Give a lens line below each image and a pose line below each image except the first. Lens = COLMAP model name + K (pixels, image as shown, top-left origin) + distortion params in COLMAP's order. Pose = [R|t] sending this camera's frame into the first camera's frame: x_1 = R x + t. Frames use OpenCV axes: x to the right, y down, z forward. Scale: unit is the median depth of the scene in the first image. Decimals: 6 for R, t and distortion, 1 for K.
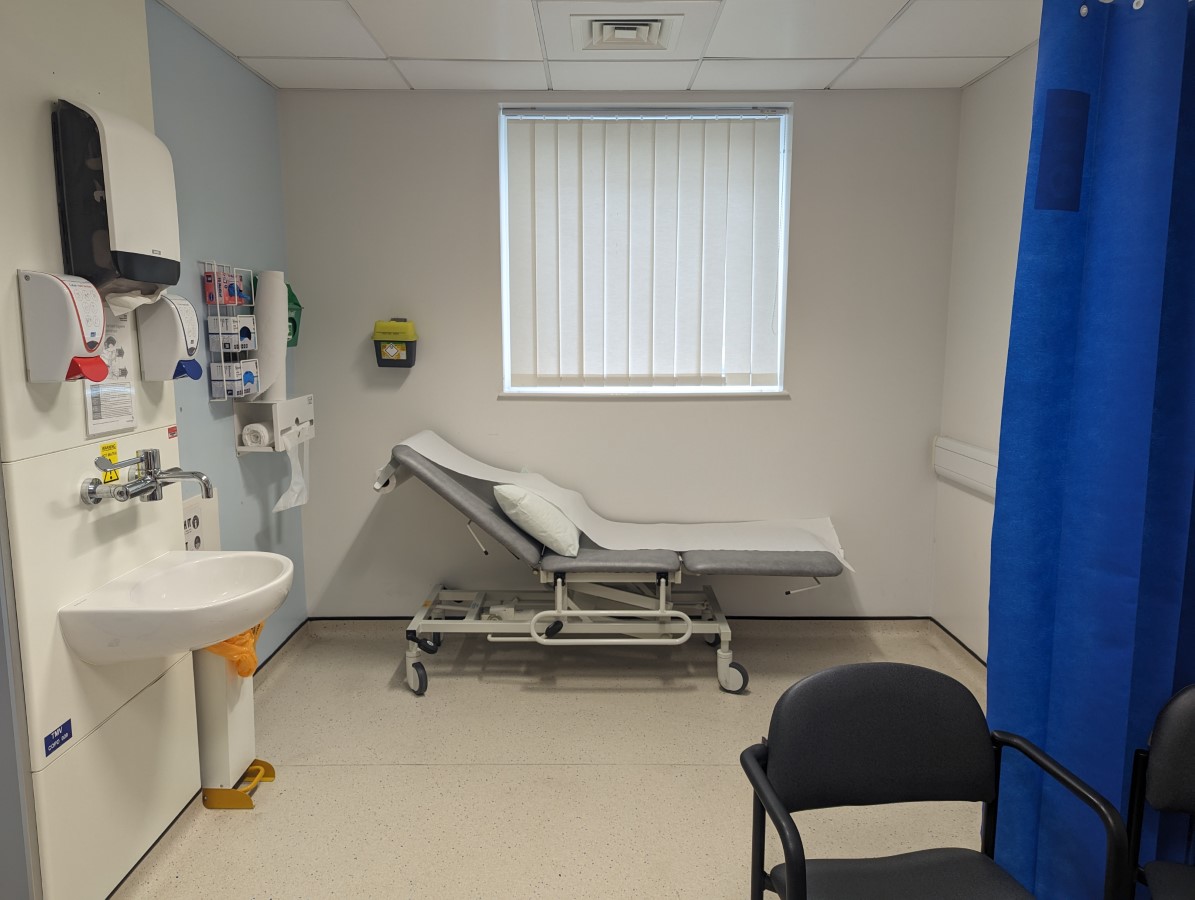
lens RADIAL K [[838.9, 0, 595.2], [0, 838.9, 446.0], [0, 0, 1]] dist [0.005915, 0.001039]
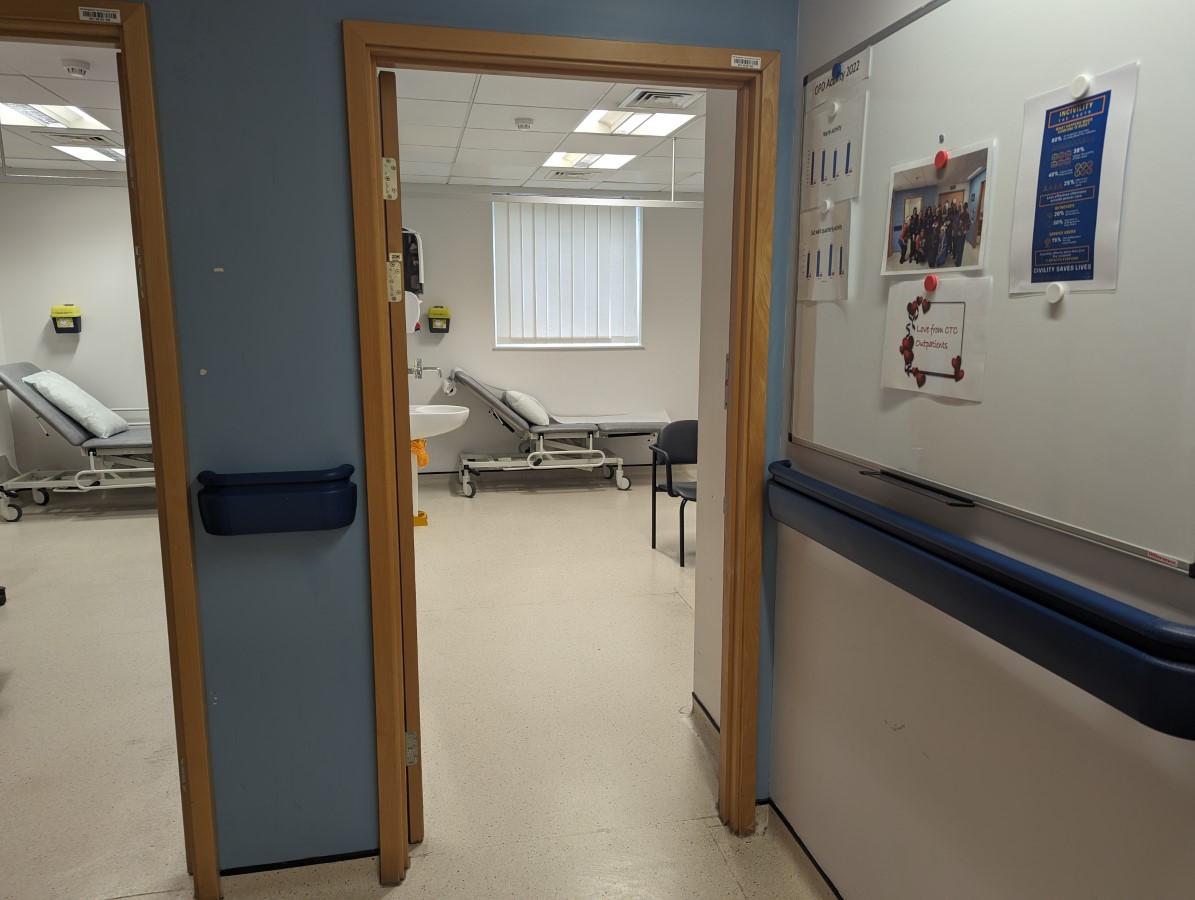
lens RADIAL K [[838.9, 0, 597.1], [0, 838.9, 454.0], [0, 0, 1]] dist [0.005915, 0.001039]
pose [[0.974854, -0.031050, 0.220669, -0.315185], [0.024807, 0.999211, 0.031008, 0.124443], [-0.221458, -0.024755, 0.974856, -0.885396]]
